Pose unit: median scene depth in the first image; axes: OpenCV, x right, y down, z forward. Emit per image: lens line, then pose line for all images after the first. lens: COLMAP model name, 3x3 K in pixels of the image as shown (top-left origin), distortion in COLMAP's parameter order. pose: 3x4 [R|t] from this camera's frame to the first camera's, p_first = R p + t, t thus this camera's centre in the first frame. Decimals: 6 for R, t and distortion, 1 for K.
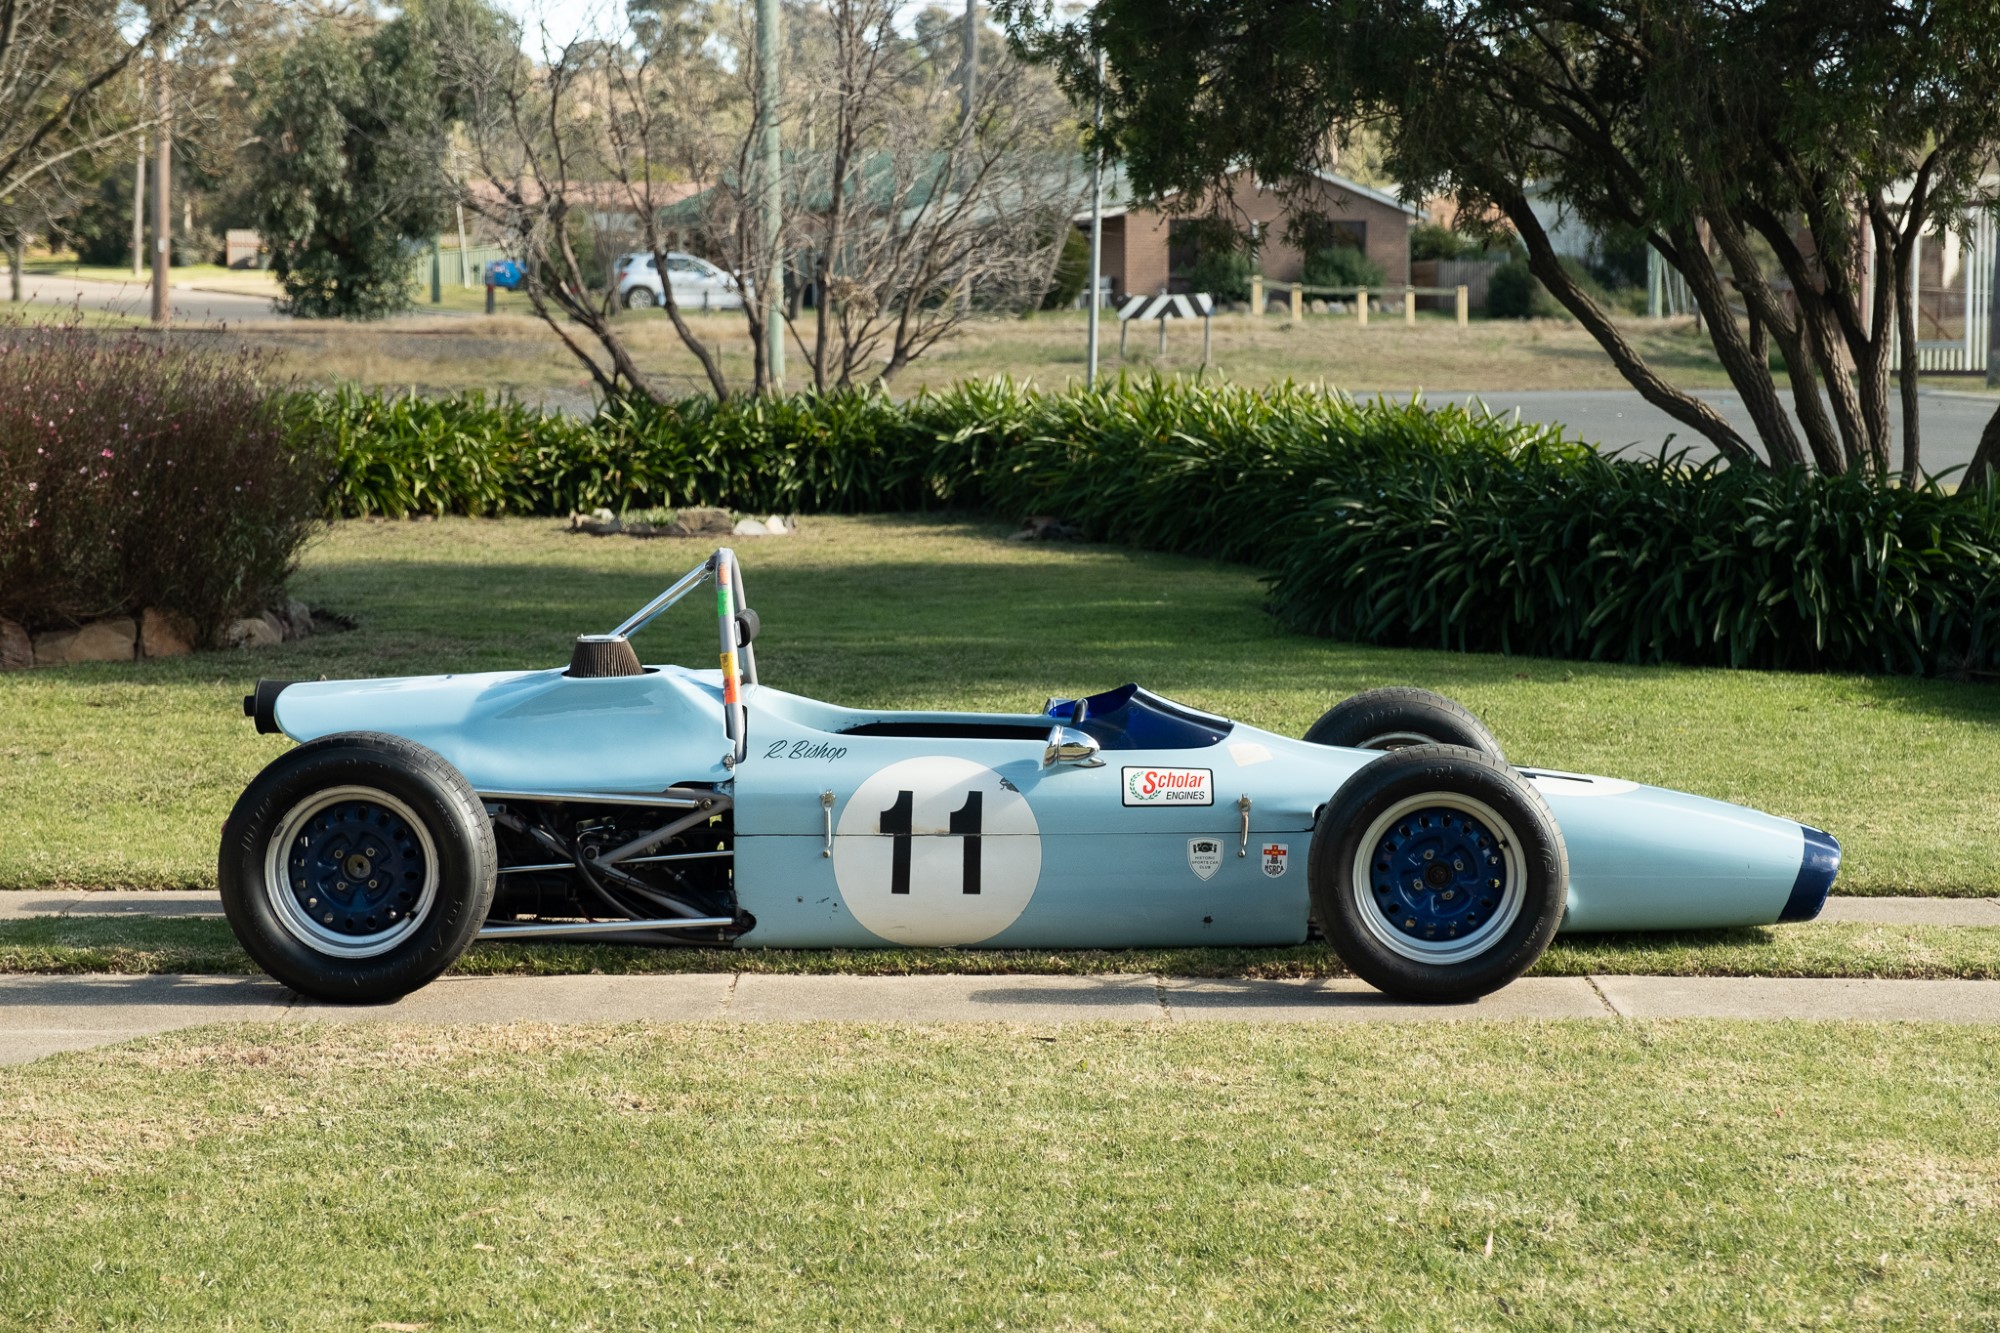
lens RADIAL K [[4455.2, 0, 1000.0], [0, 4455.2, 666.5], [0, 0, 1]] dist [0.091002, -0.391427]
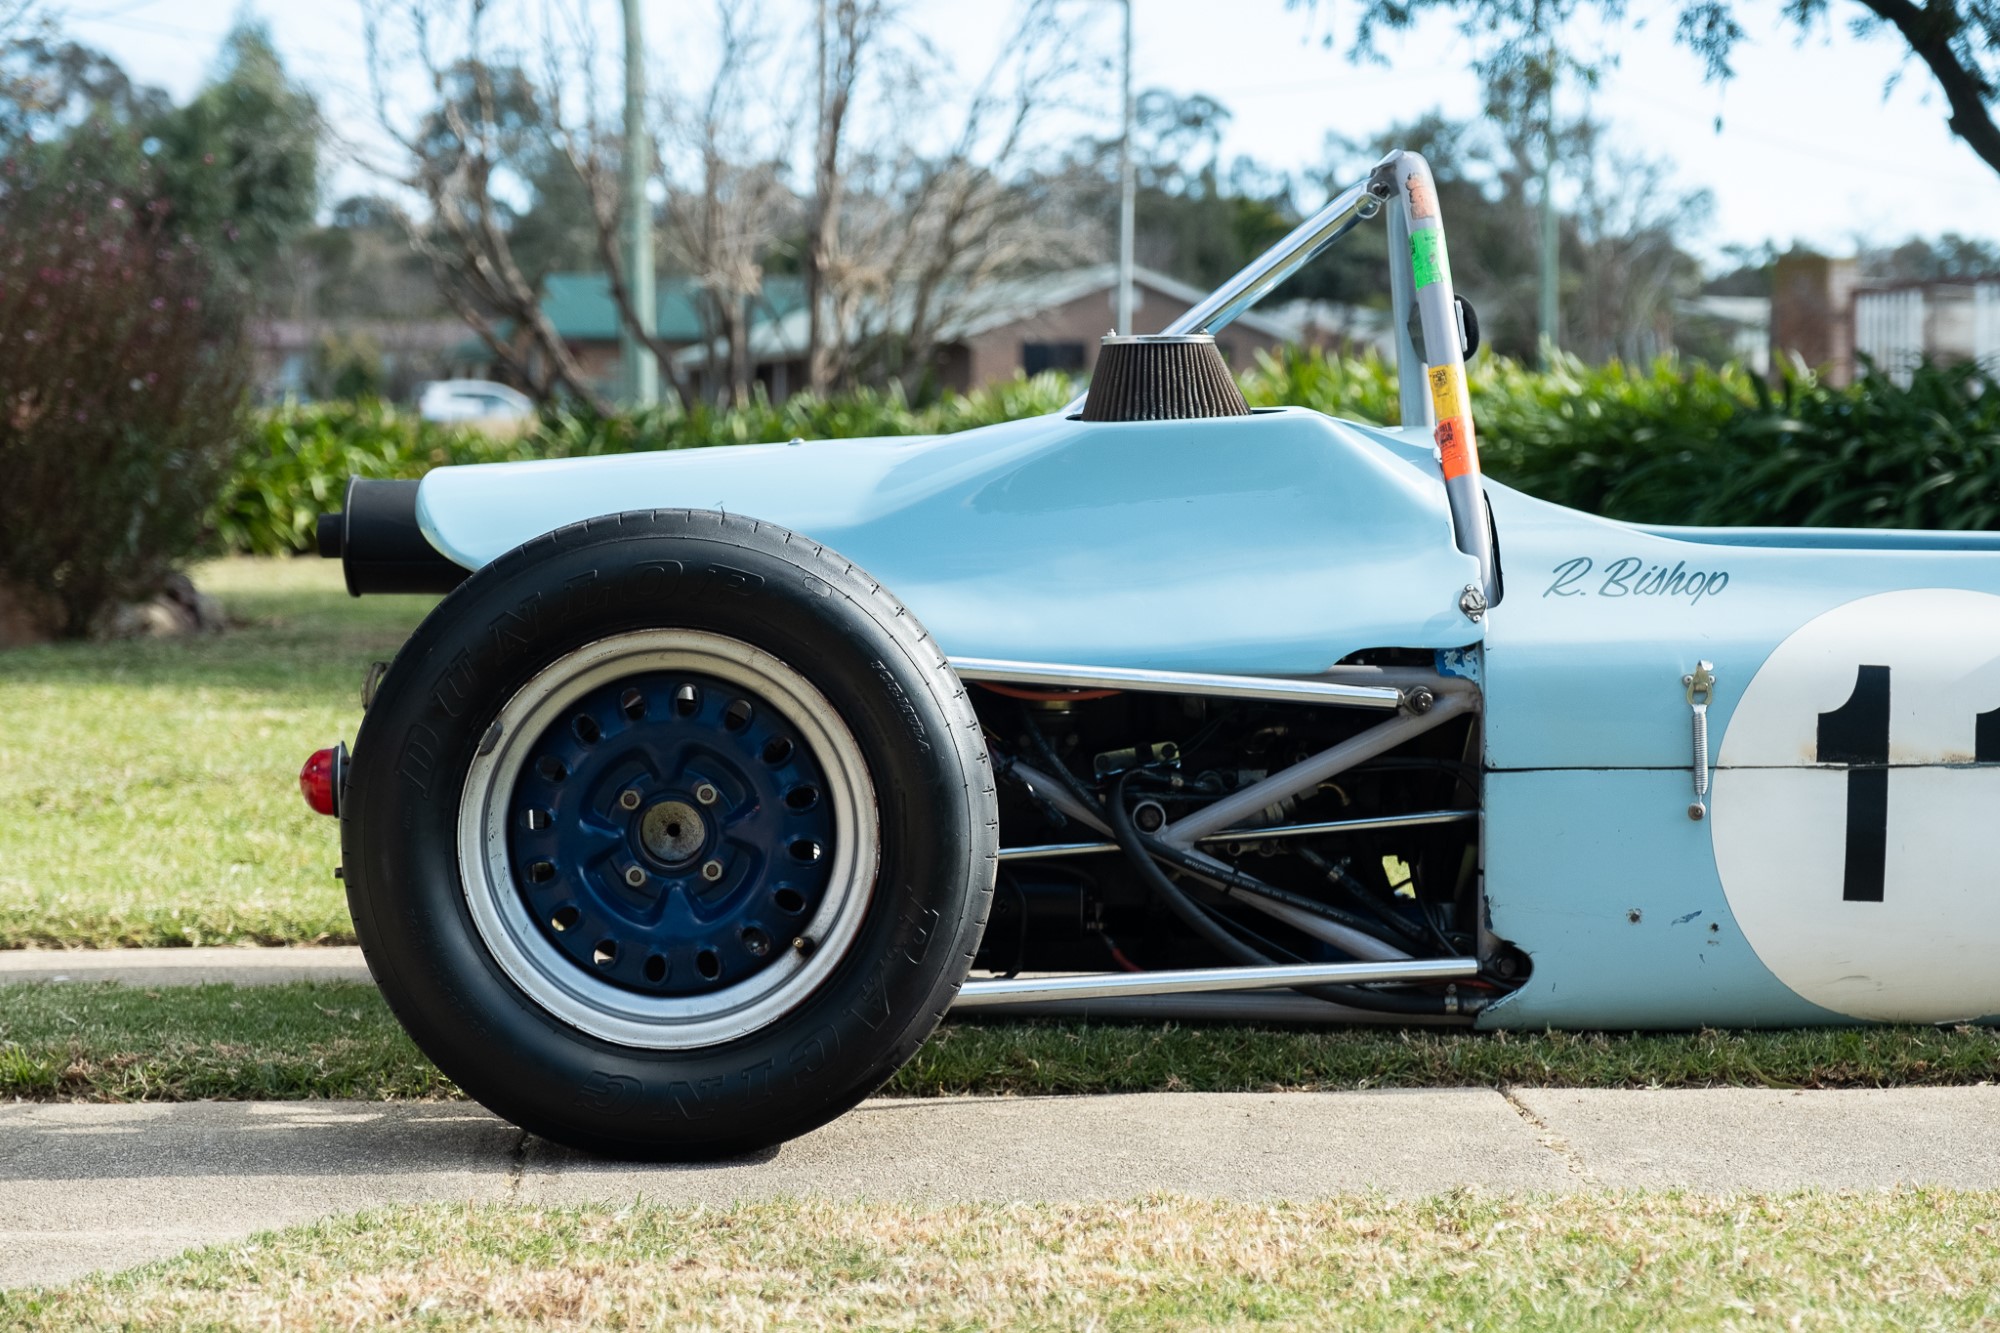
lens RADIAL K [[4659.6, 0, 1000.0], [0, 4659.6, 666.5], [0, 0, 1]] dist [0.003879, 2.113447]
pose [[0.998977, -0.007680, 0.044562, -0.127747], [0.009363, 0.999246, -0.037685, 0.044486], [-0.044239, 0.038063, 0.998296, 0.543226]]
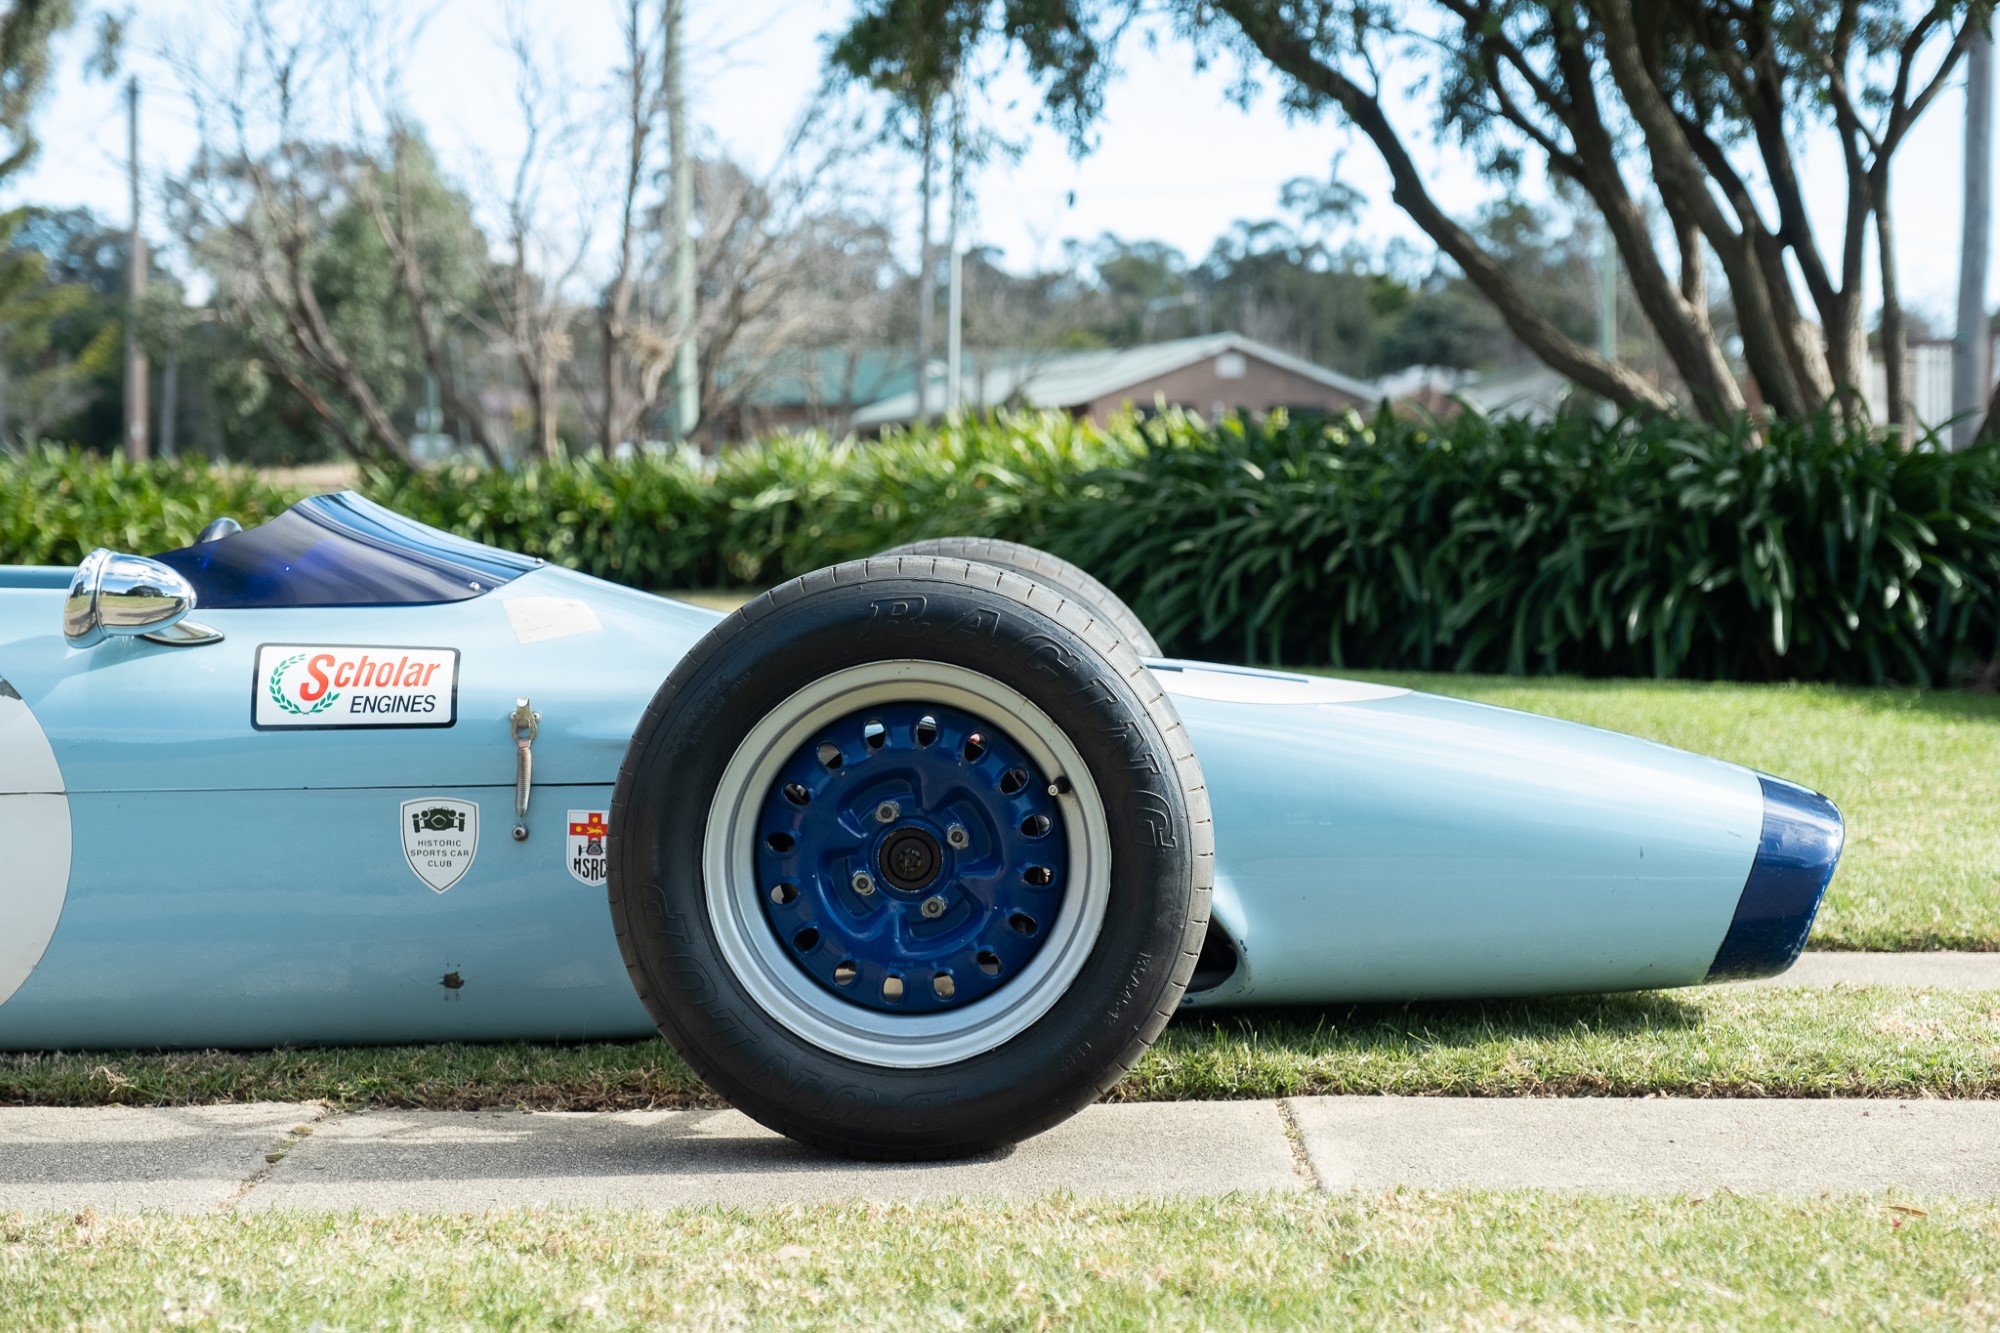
lens RADIAL K [[4194.1, 0, 1000.0], [0, 4194.1, 666.5], [0, 0, 1]] dist [-0.011140, 0.359160]
pose [[0.999974, -0.007208, -0.000518, 0.102390], [0.007177, 0.998945, -0.045350, 0.044433], [0.000845, 0.045346, 0.998971, 0.571092]]
